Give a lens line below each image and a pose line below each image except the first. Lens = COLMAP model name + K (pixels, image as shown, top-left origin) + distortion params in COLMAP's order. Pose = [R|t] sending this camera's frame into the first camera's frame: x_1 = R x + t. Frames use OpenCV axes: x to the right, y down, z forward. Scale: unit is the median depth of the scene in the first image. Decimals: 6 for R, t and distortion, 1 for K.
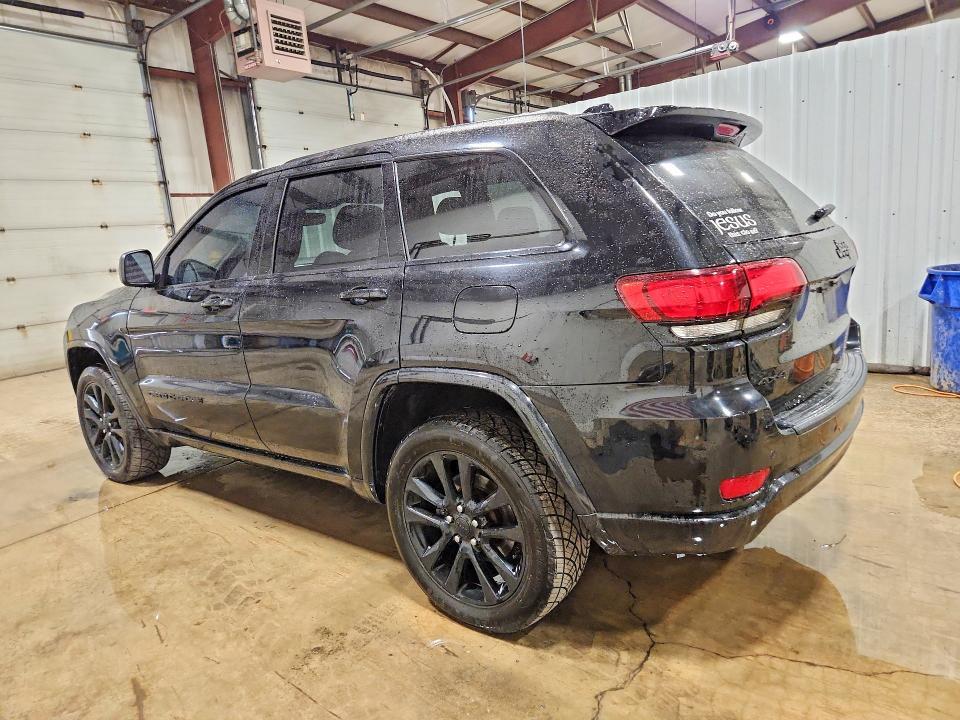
lens RADIAL K [[654.2, 0, 479.8], [0, 654.2, 360.7], [0, 0, 1]] dist [0.008772, 0.001819]
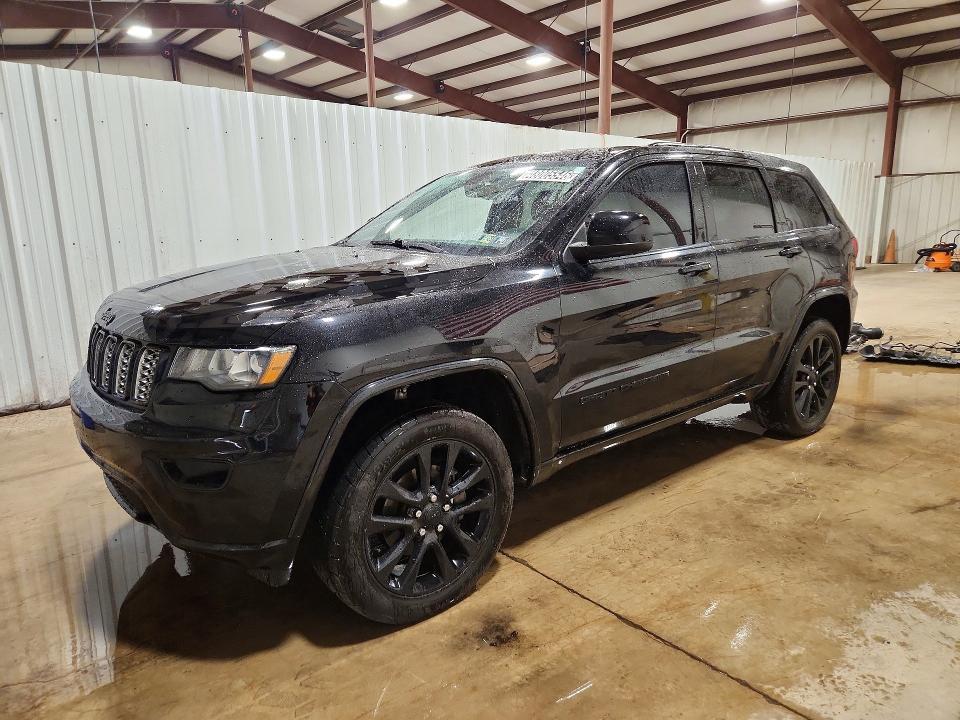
lens RADIAL K [[654.2, 0, 479.1], [0, 654.2, 358.9], [0, 0, 1]] dist [0.008772, 0.001819]
pose [[0.201357, -0.129539, 0.970914, -1.459856], [0.193333, 0.976973, 0.090252, -0.103276], [-0.960249, 0.169537, 0.221765, 1.092435]]
